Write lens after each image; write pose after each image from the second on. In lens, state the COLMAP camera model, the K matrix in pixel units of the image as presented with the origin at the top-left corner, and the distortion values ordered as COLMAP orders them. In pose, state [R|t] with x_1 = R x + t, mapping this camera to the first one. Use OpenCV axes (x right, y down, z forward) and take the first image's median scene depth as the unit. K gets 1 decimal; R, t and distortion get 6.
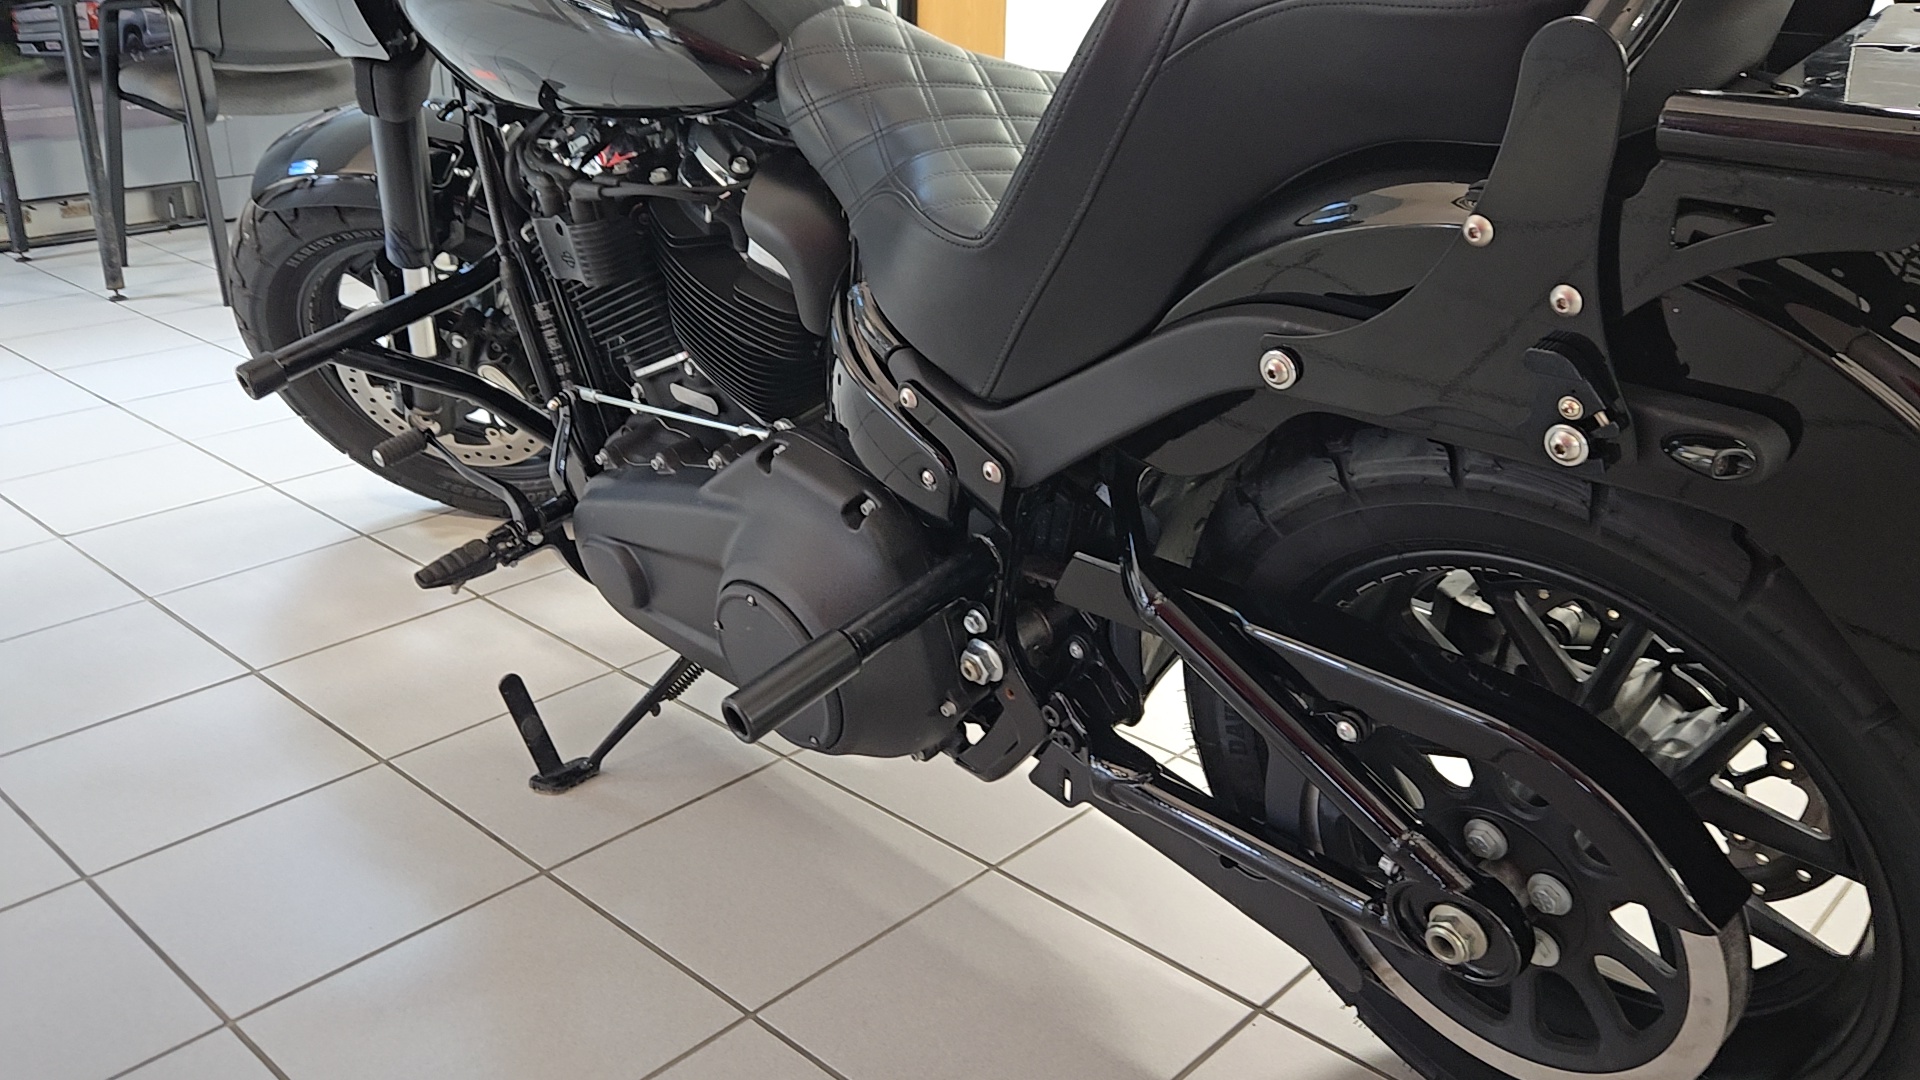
lens RADIAL K [[1602.7, 0, 953.0], [0, 1602.7, 536.0], [0, 0, 1]] dist [0.012640, -0.004264]
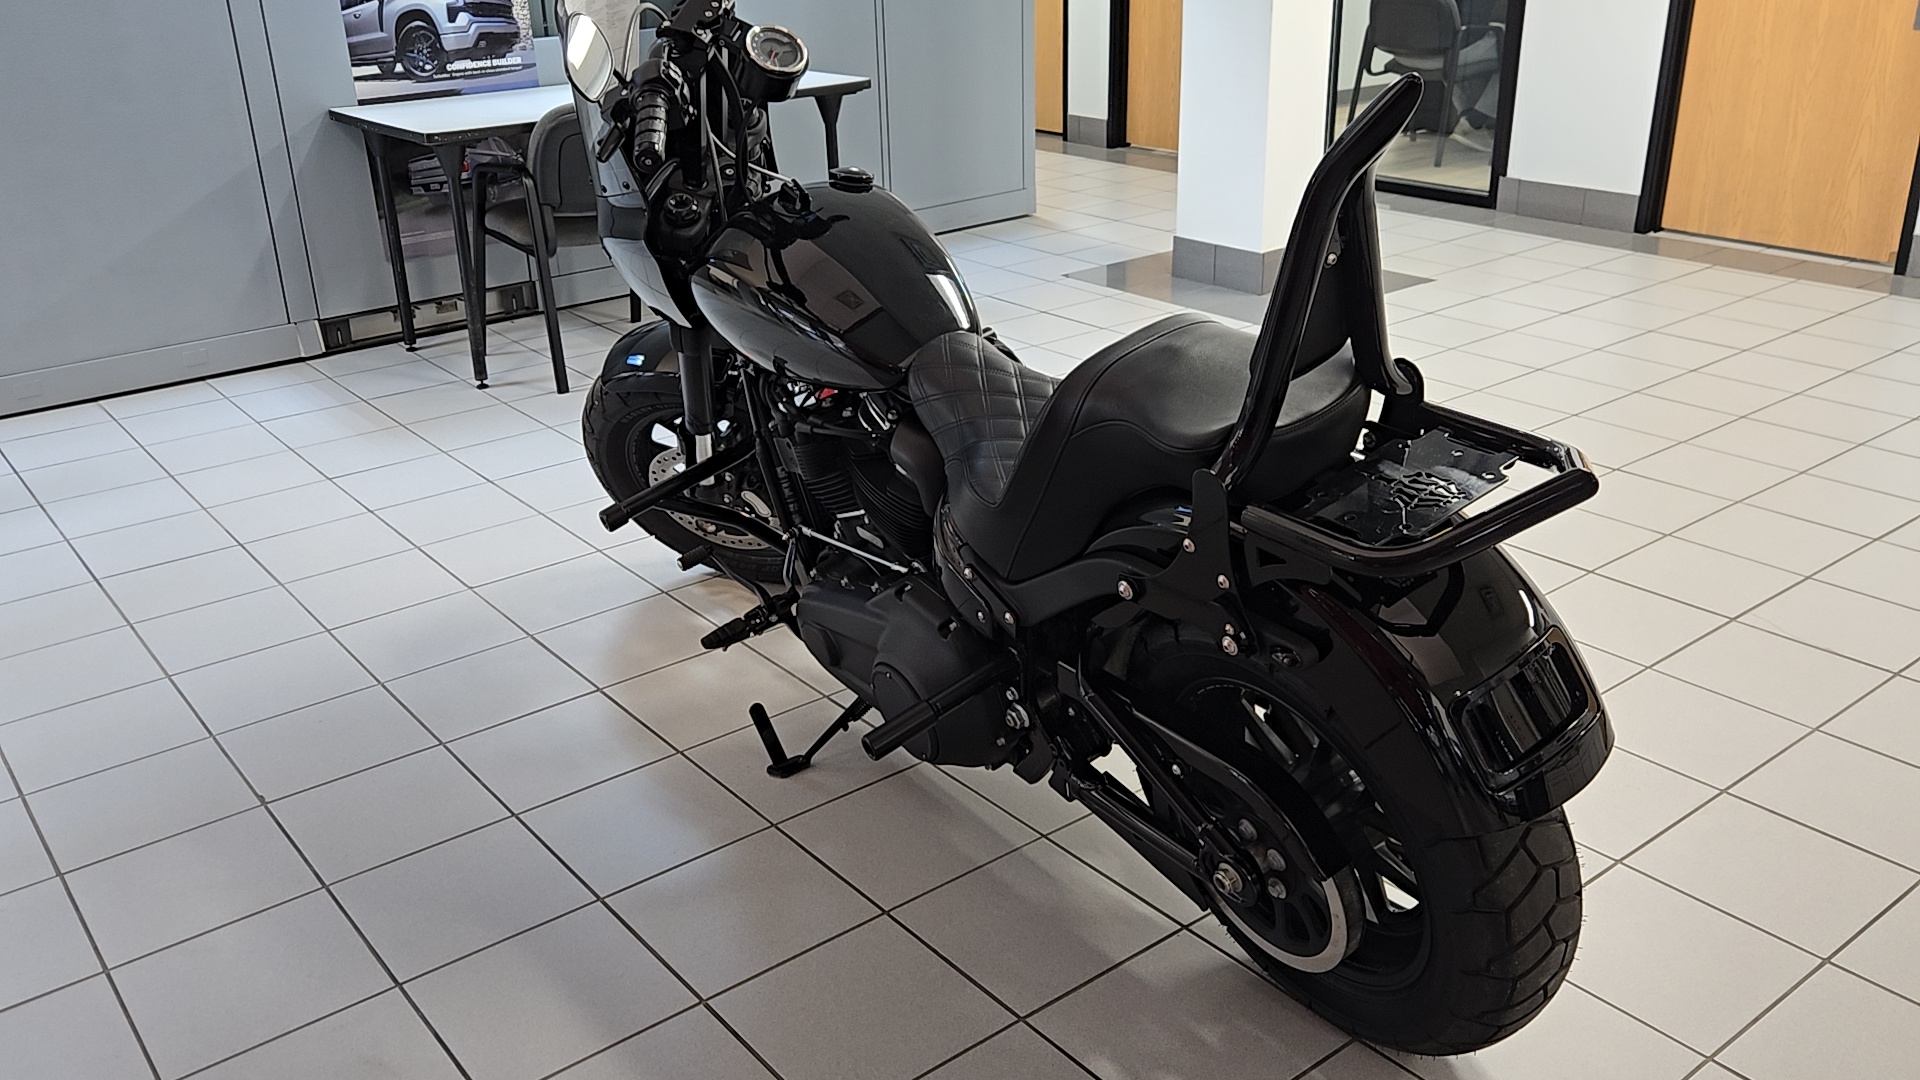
lens RADIAL K [[1602.7, 0, 953.0], [0, 1602.7, 536.0], [0, 0, 1]] dist [0.012640, -0.004264]
pose [[0.987712, 0.021790, -0.154759, 0.173622], [-0.019759, 0.999697, 0.014650, -0.114366], [0.155031, -0.011412, 0.987844, -0.589495]]
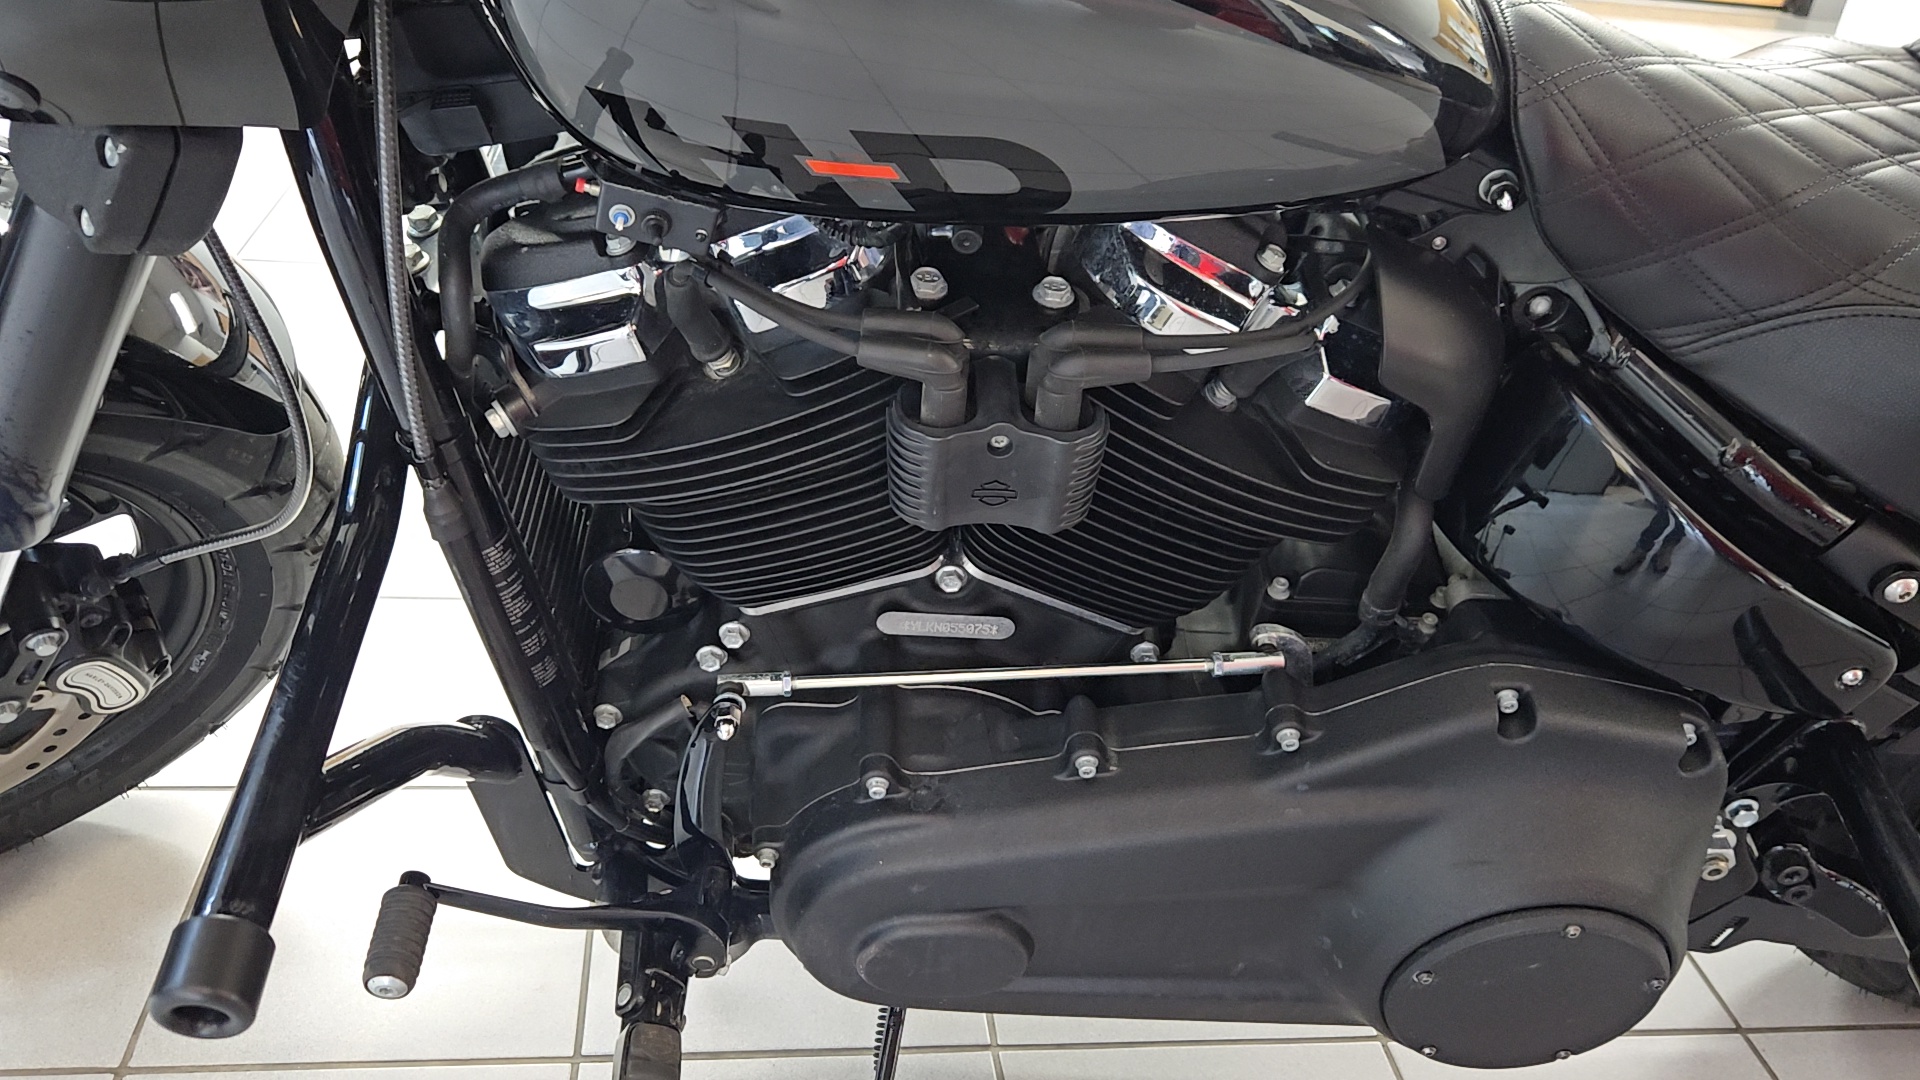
lens RADIAL K [[1602.7, 0, 953.0], [0, 1602.7, 536.0], [0, 0, 1]] dist [0.012640, -0.004264]
pose [[0.638779, -0.333753, 0.693232, -0.567446], [0.201907, 0.942153, 0.267547, -0.277938], [-0.742425, -0.030935, 0.669215, 0.615438]]
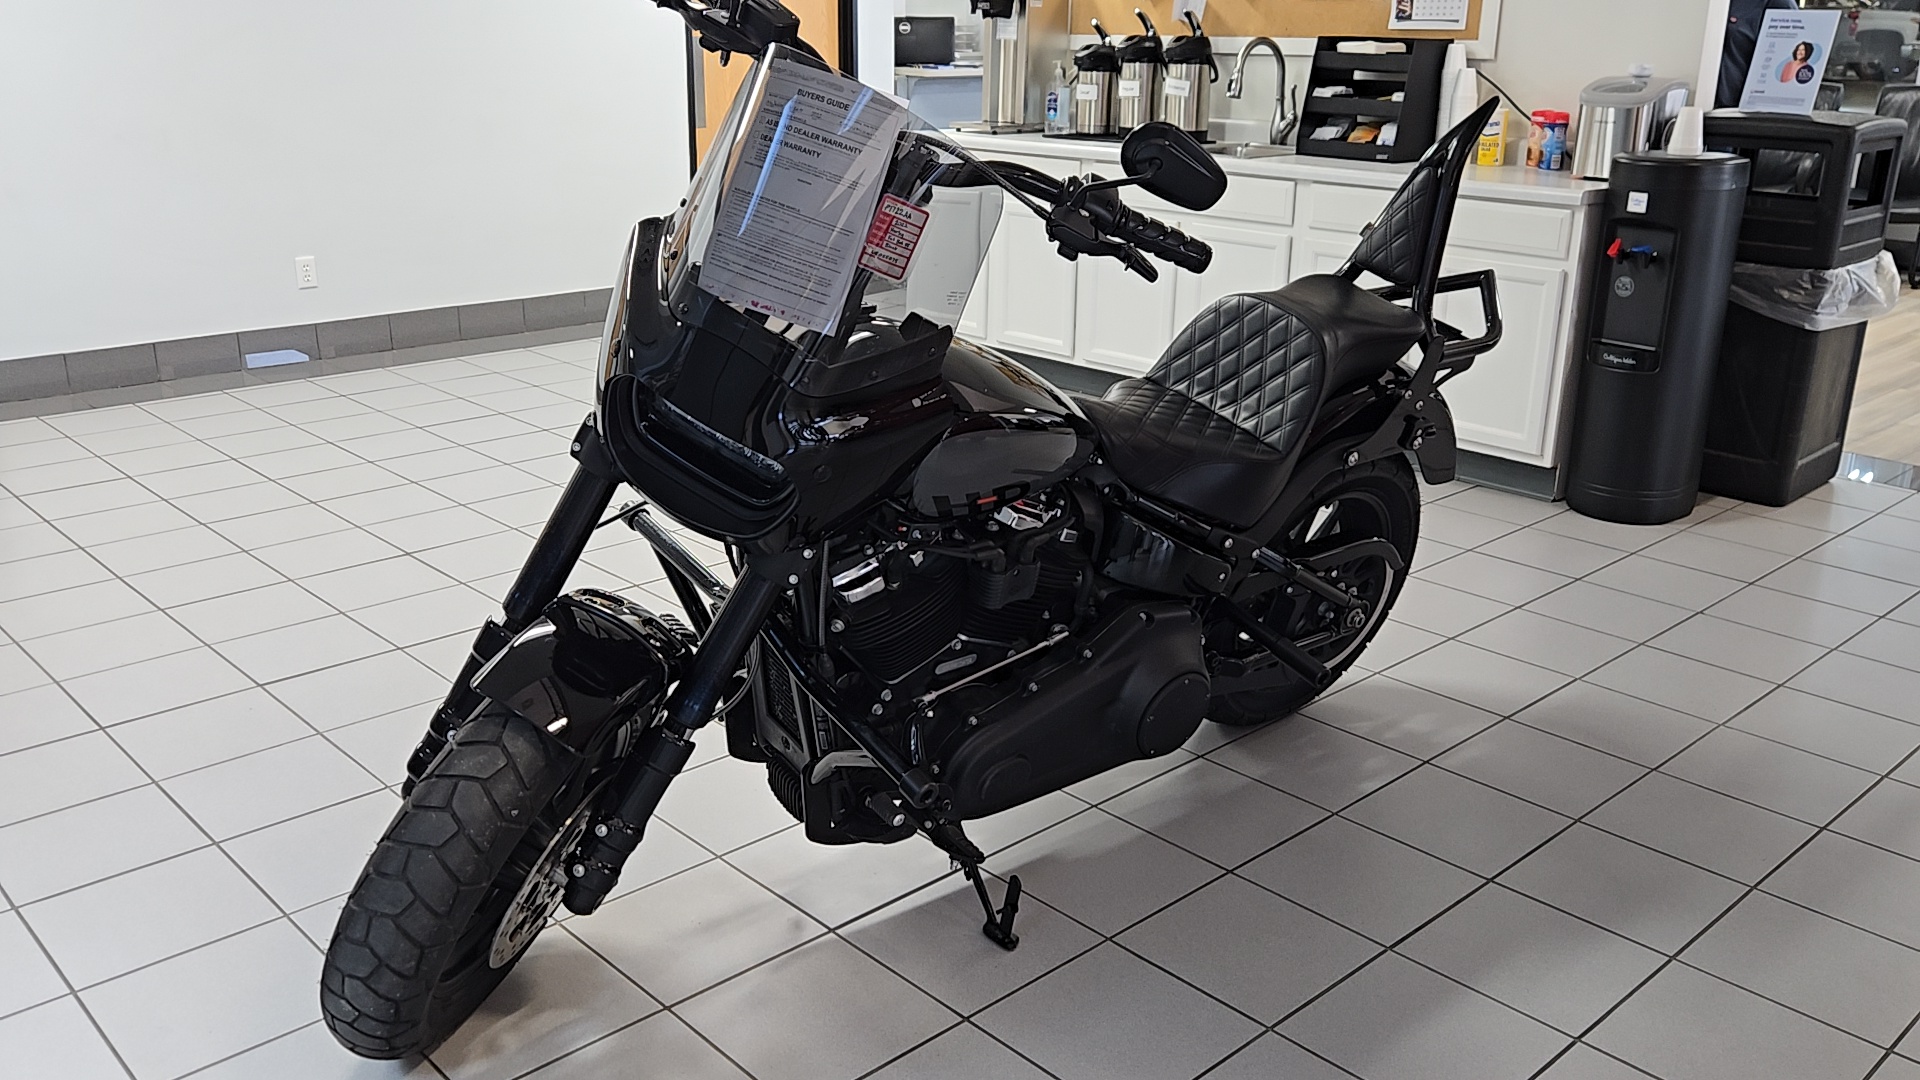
lens RADIAL K [[1602.7, 0, 953.0], [0, 1602.7, 536.0], [0, 0, 1]] dist [0.012640, -0.004264]
pose [[0.063338, -0.324754, 0.943675, -1.593486], [0.361615, 0.888786, 0.281593, -0.636565], [-0.930174, 0.323411, 0.173730, 0.707573]]
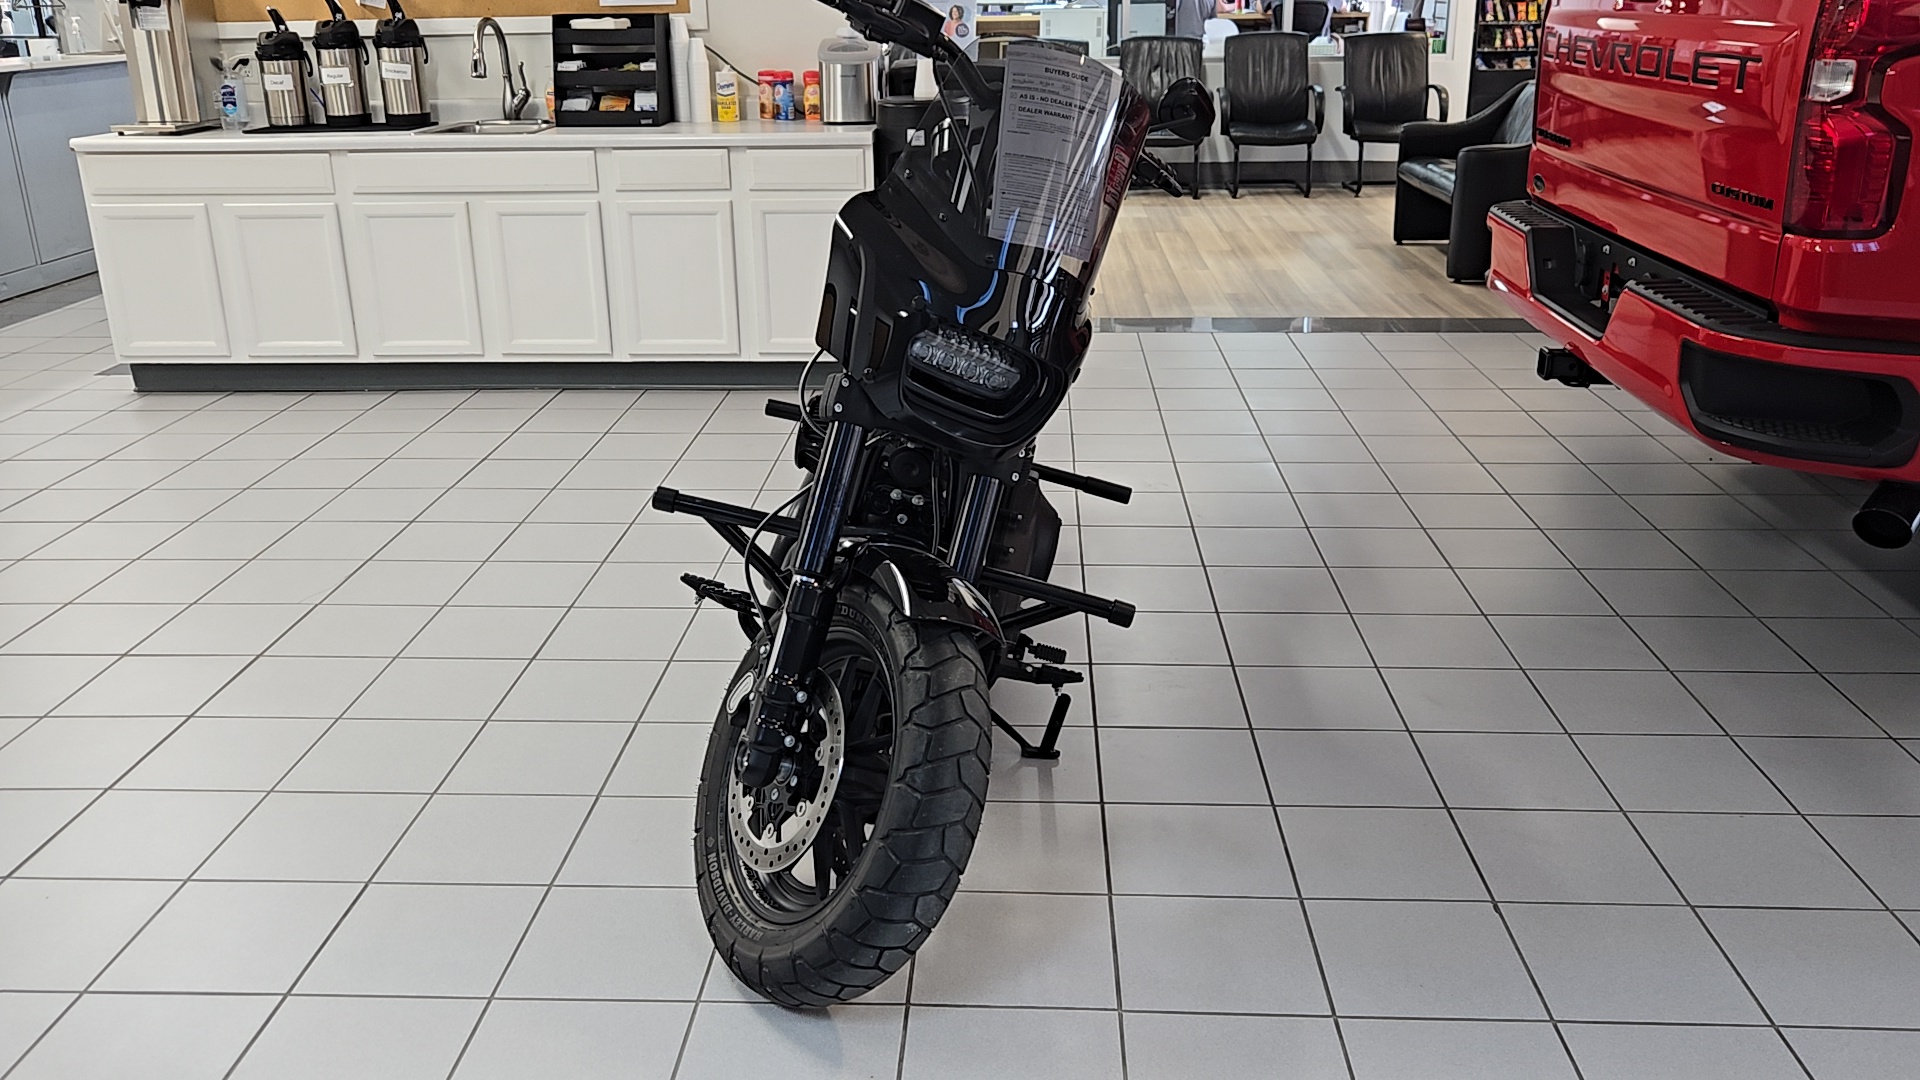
lens RADIAL K [[1602.7, 0, 953.0], [0, 1602.7, 536.0], [0, 0, 1]] dist [0.012640, -0.004264]
pose [[-0.649783, -0.255275, 0.715972, -1.486671], [0.287139, 0.789696, 0.542155, -1.097701], [-0.703799, 0.557867, -0.439832, 1.805925]]
